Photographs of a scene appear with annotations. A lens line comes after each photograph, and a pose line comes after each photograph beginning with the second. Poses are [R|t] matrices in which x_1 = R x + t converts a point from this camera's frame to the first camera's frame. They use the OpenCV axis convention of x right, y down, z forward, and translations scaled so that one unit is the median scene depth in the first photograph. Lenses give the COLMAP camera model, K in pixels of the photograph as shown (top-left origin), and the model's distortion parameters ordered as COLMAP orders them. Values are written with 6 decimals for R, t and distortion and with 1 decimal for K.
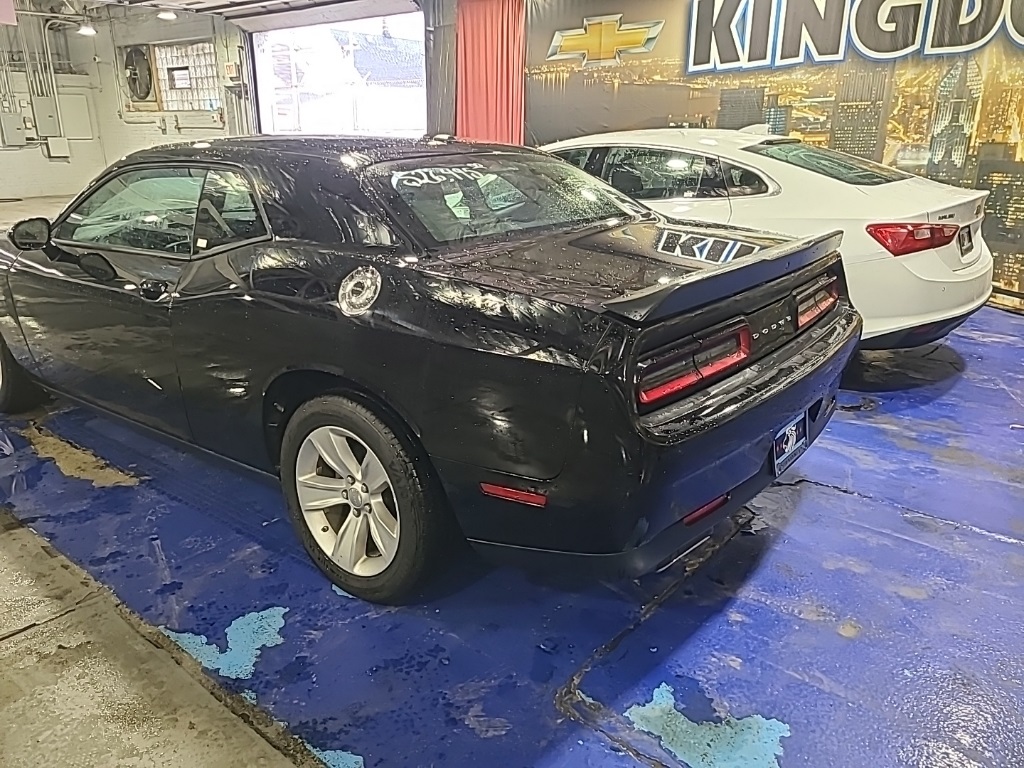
lens RADIAL K [[761.5, 0, 505.0], [0, 761.5, 381.7], [0, 0, 1]] dist [0.053934, -0.031462]
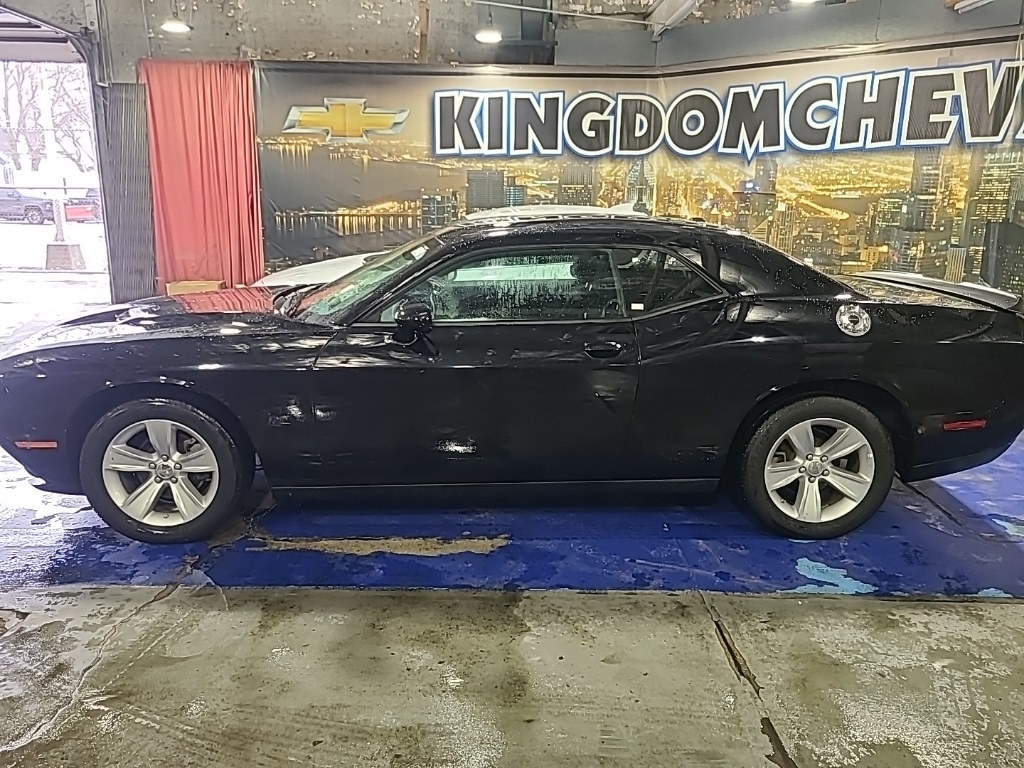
lens RADIAL K [[761.5, 0, 504.5], [0, 761.5, 379.8], [0, 0, 1]] dist [0.053934, -0.031462]
pose [[0.766322, -0.138368, 0.627379, -0.851616], [0.185223, 0.982650, -0.009520, -0.059096], [-0.615177, 0.123500, 0.778656, 0.121048]]
